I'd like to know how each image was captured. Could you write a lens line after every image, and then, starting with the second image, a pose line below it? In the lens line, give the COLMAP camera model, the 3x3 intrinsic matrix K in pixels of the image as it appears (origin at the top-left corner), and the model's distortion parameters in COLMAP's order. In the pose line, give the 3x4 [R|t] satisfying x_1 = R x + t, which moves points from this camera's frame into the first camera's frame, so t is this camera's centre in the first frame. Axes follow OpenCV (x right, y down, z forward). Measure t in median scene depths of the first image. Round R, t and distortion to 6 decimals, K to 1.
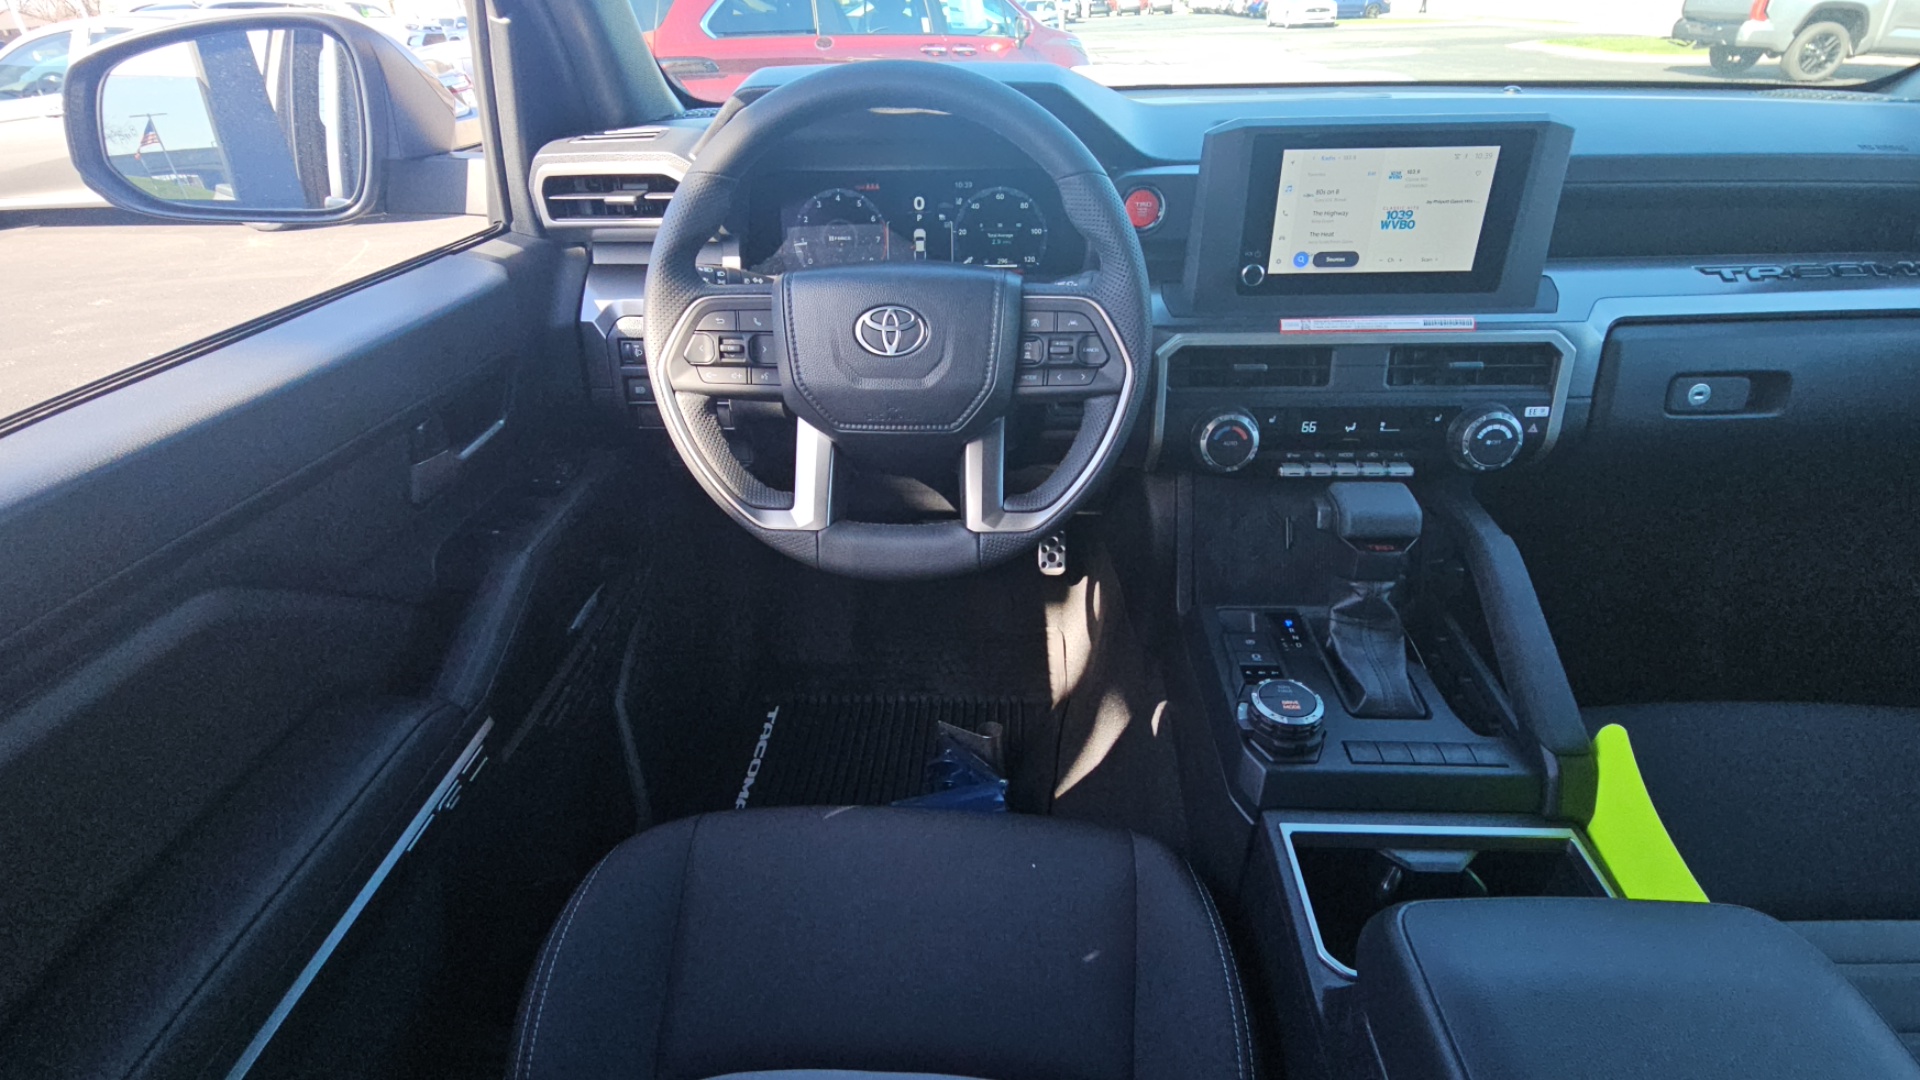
lens RADIAL K [[858.6, 0, 978.4], [0, 858.6, 540.2], [0, 0, 1]] dist [0.016907, -0.011119]
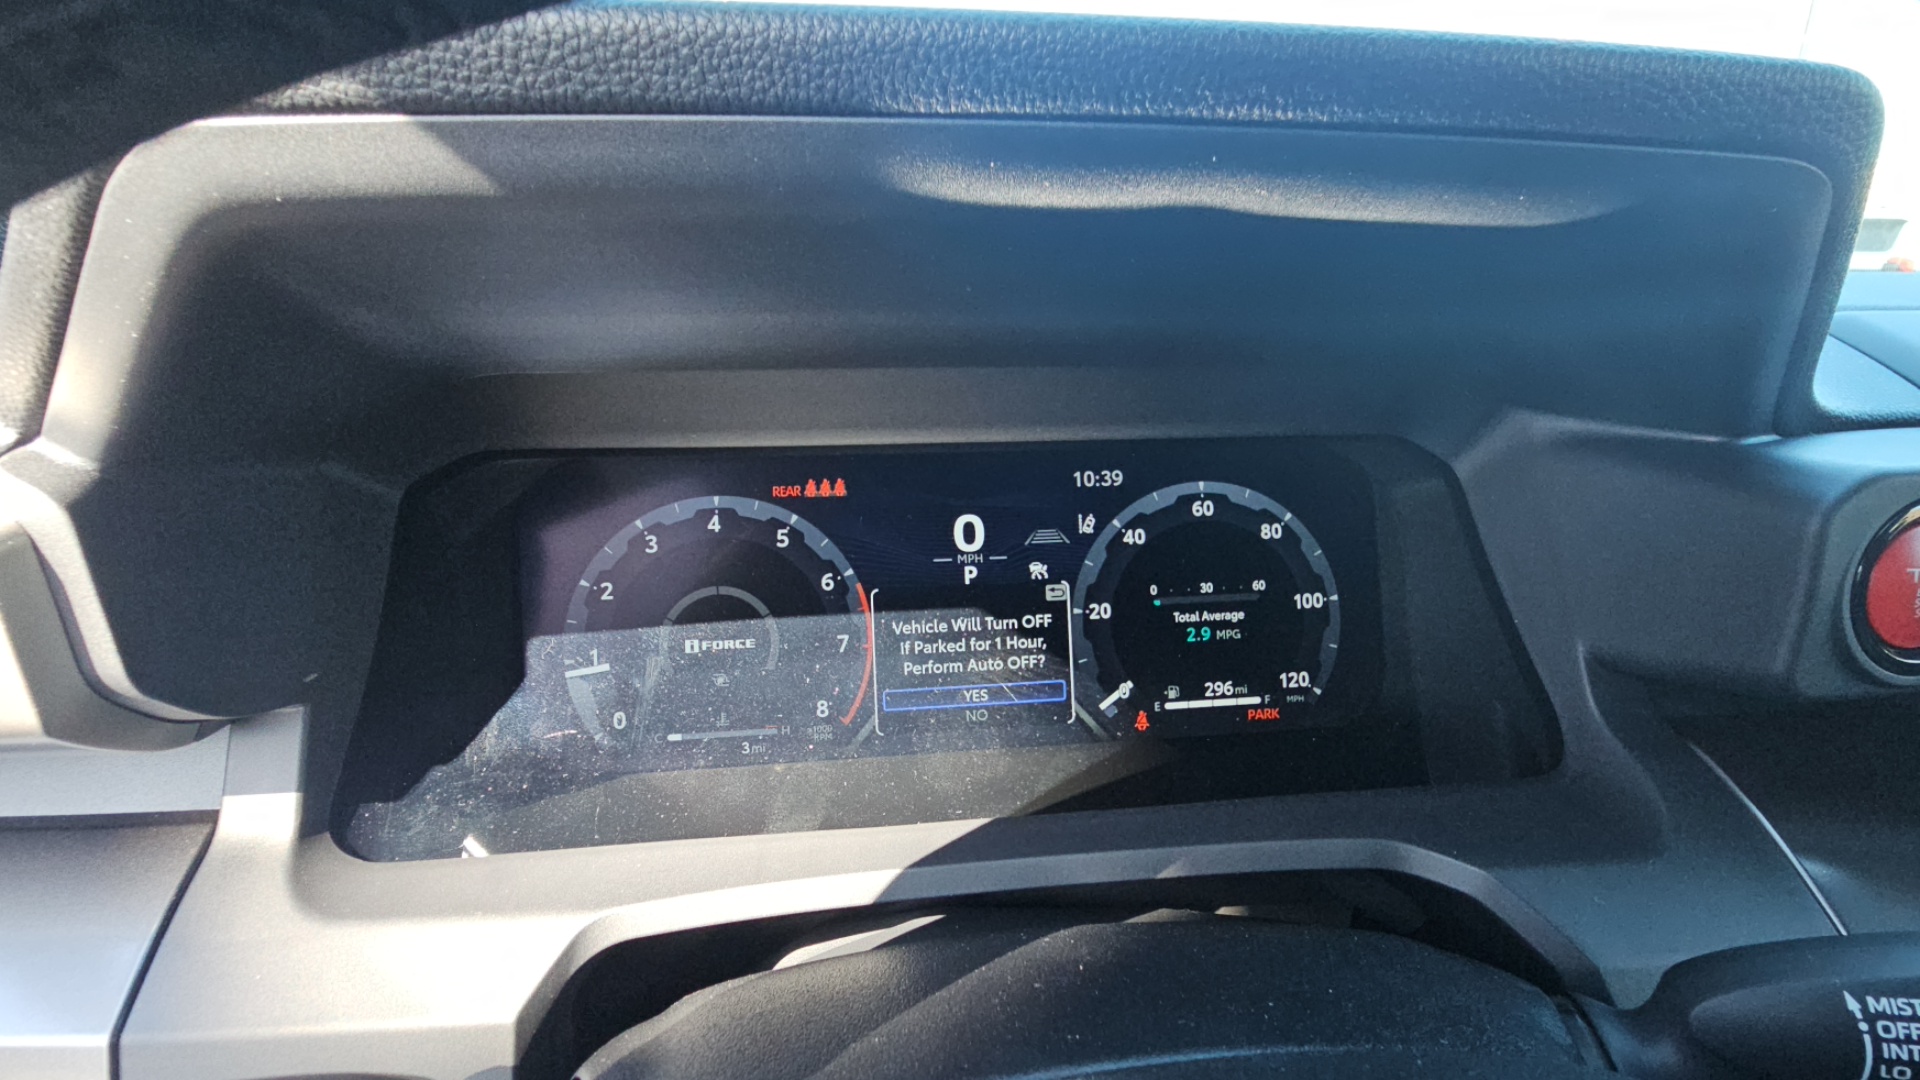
lens RADIAL K [[849.7, 0, 976.4], [0, 849.7, 553.0], [0, 0, 1]] dist [0.010484, -0.009345]
pose [[0.988322, -0.032766, 0.148813, -0.130108], [0.064593, 0.974609, -0.214396, -0.355681], [-0.138010, 0.221505, 0.965344, 0.777999]]
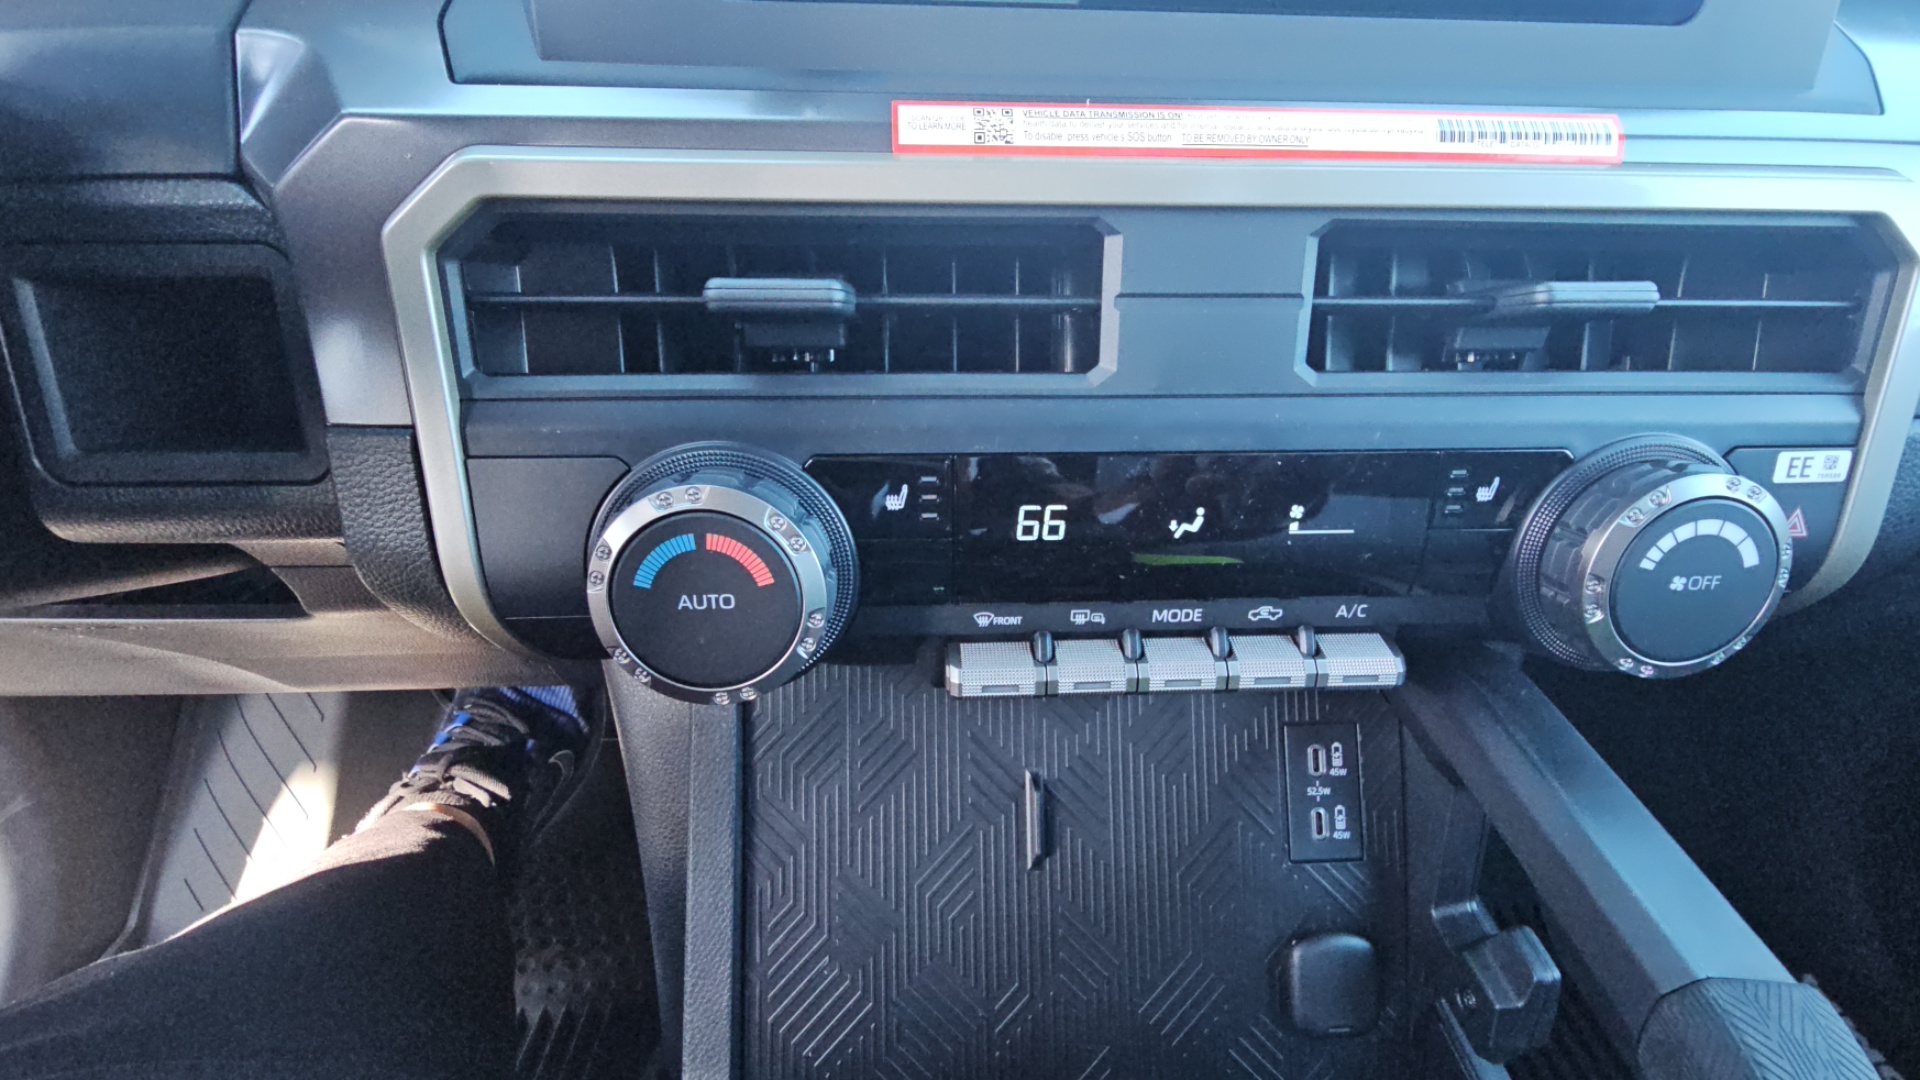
lens RADIAL K [[858.6, 0, 978.4], [0, 858.6, 540.2], [0, 0, 1]] dist [0.016907, -0.011119]
pose [[0.994203, -0.014027, 0.106598, 0.347120], [0.017204, 0.999433, -0.028944, -0.122952], [-0.106132, 0.030611, 0.993881, 0.756049]]
